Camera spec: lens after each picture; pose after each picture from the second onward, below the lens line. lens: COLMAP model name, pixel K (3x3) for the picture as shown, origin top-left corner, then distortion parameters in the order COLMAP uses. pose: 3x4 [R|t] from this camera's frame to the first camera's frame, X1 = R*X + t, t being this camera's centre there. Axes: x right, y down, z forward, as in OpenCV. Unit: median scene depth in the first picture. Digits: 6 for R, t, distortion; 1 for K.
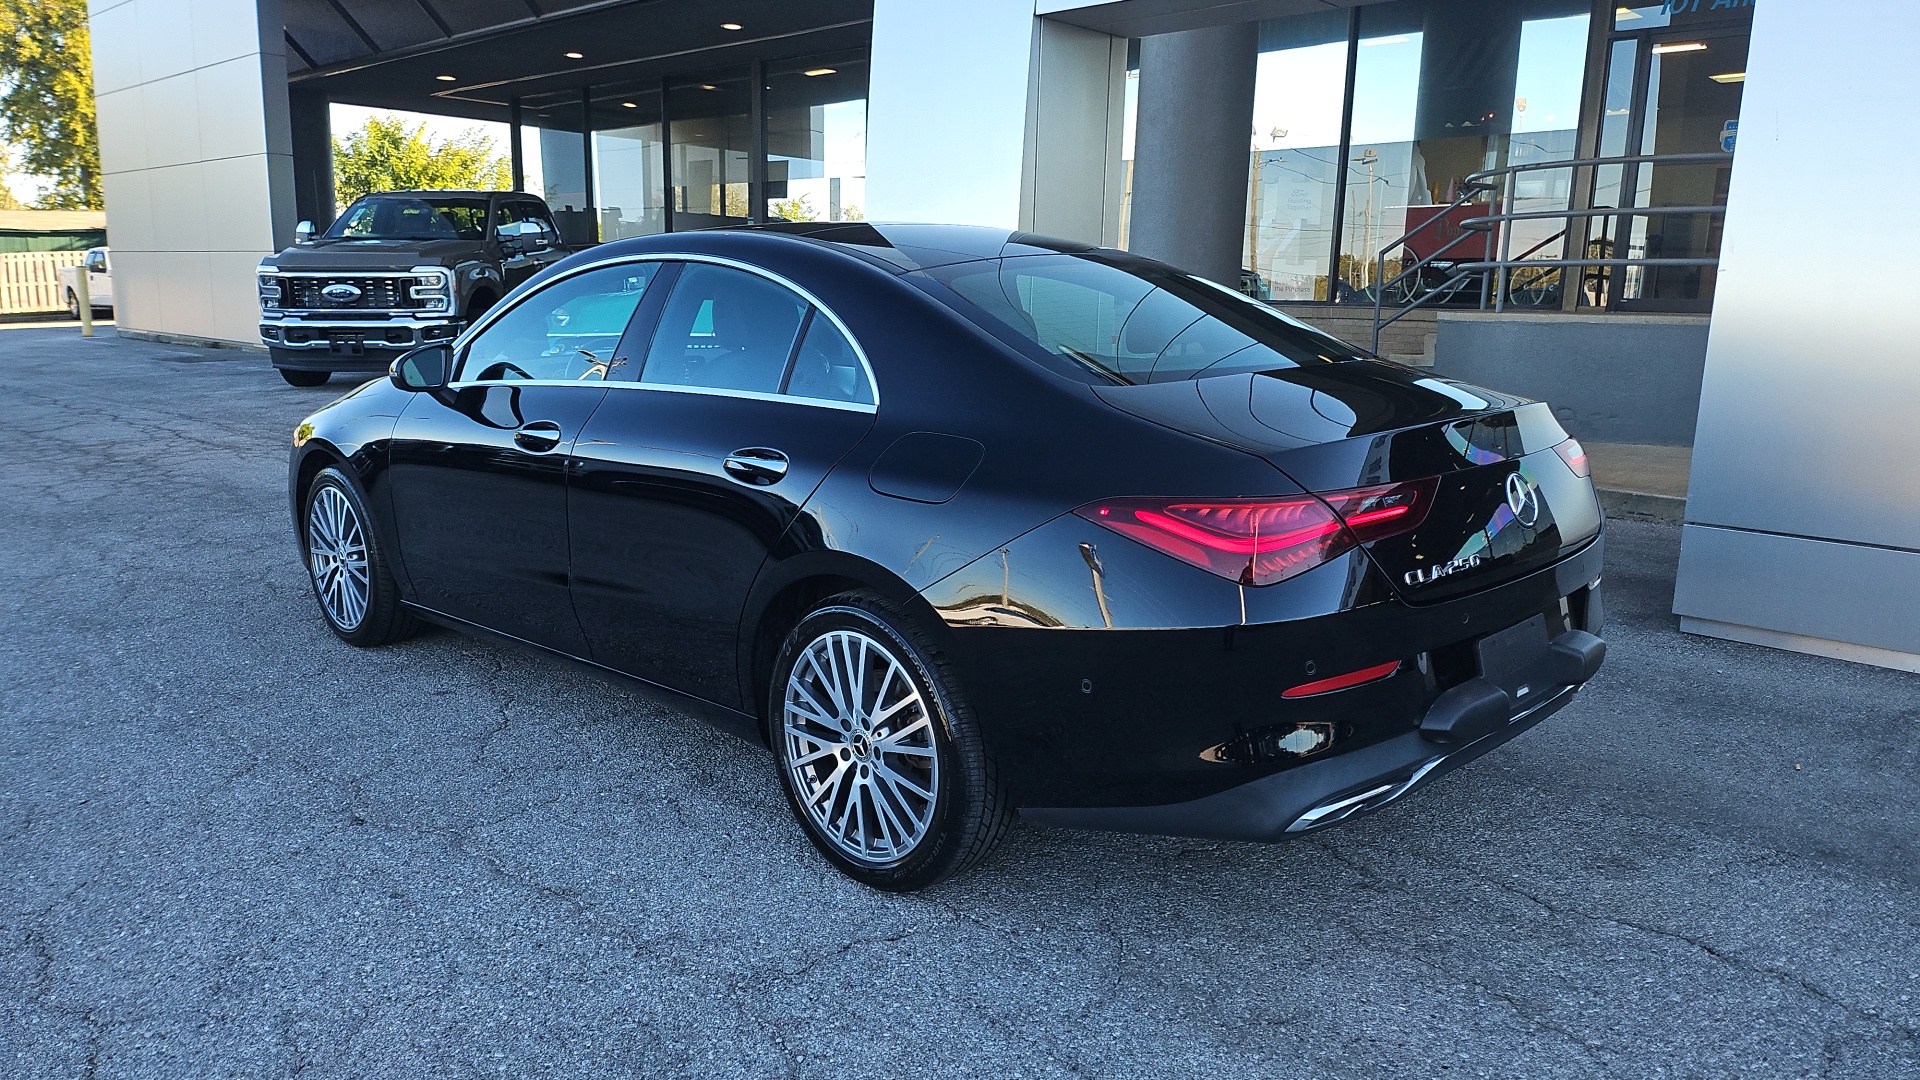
lens RADIAL K [[1416.2, 0, 960.0], [0, 1416.2, 540.0], [0, 0, 1]] dist [0.049515, -0.106301]
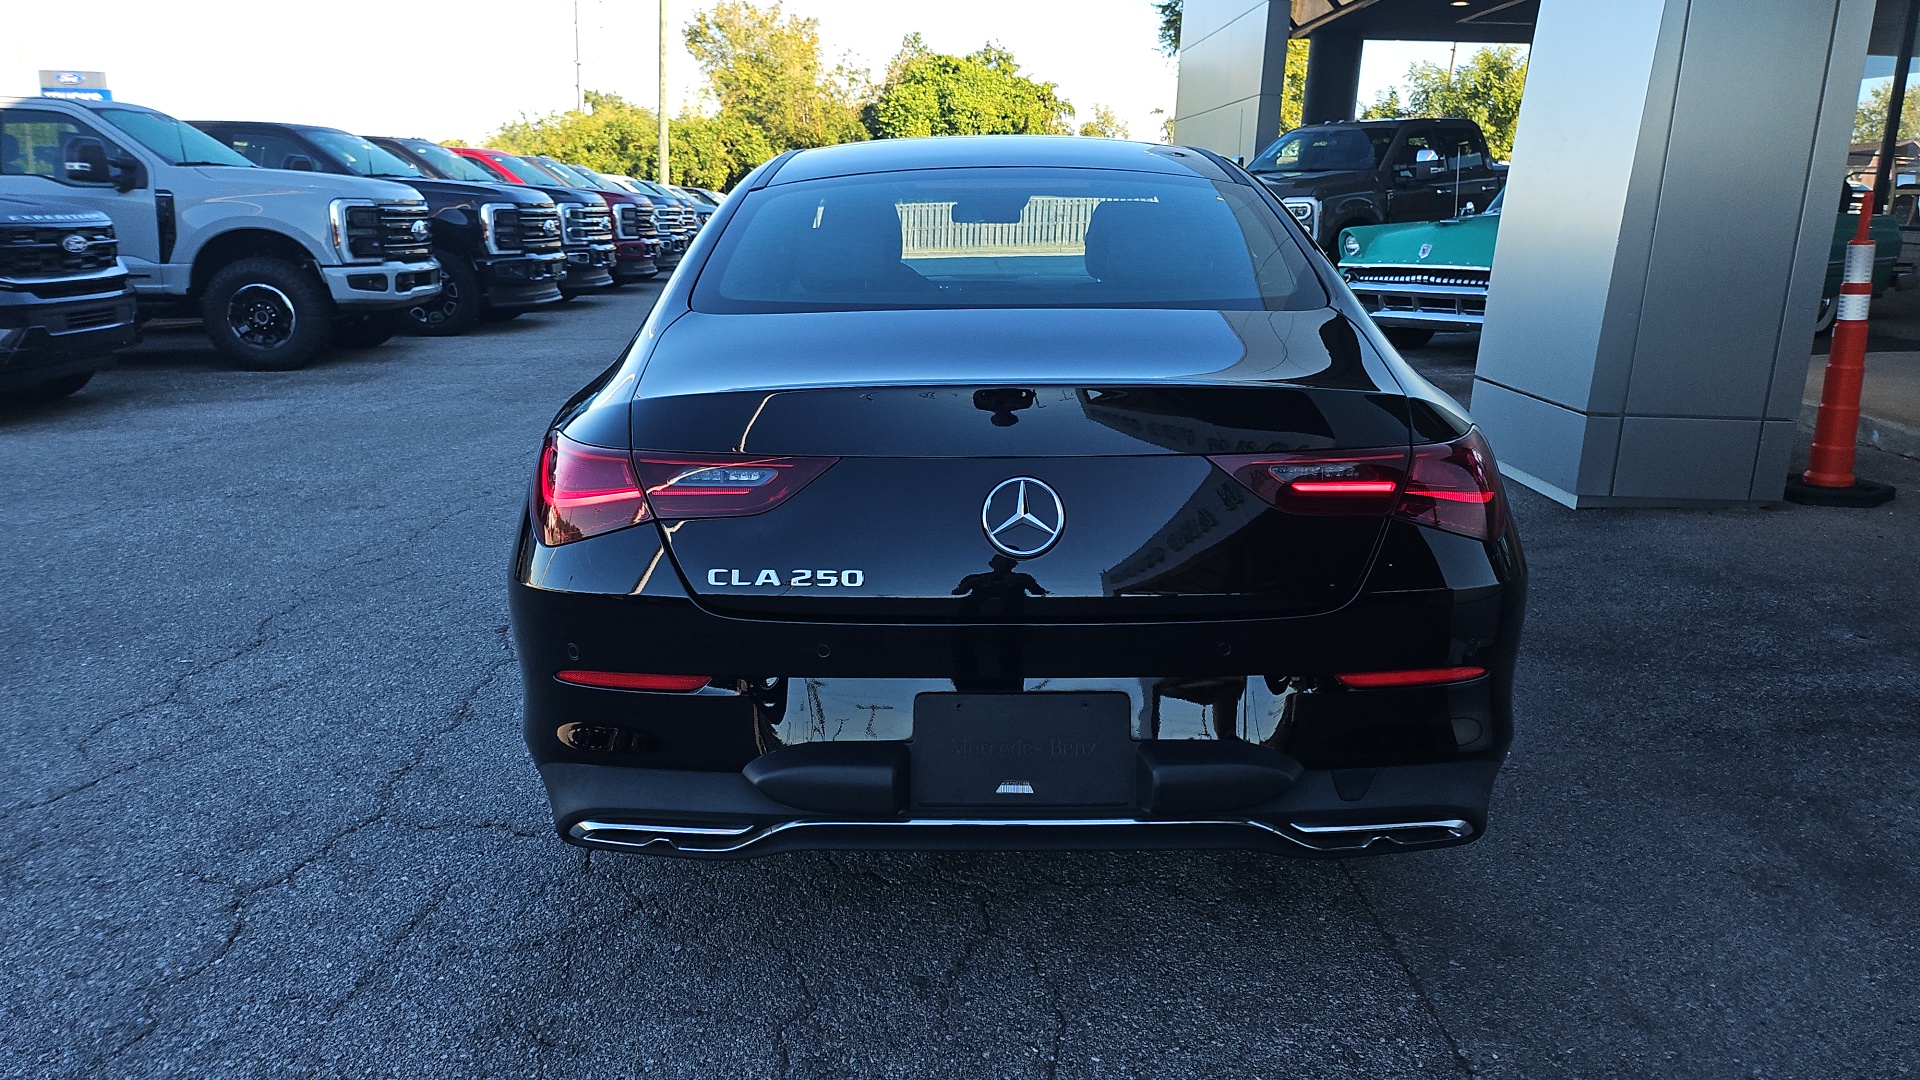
lens RADIAL K [[1358.2, 0, 874.4], [0, 1358.2, 489.7], [0, 0, 1]] dist [0.036319, -0.001221]
pose [[0.670169, 0.148467, -0.727208, 0.766619], [-0.134428, 0.987865, 0.077798, -0.076288], [0.729933, 0.045619, 0.681994, 0.461449]]
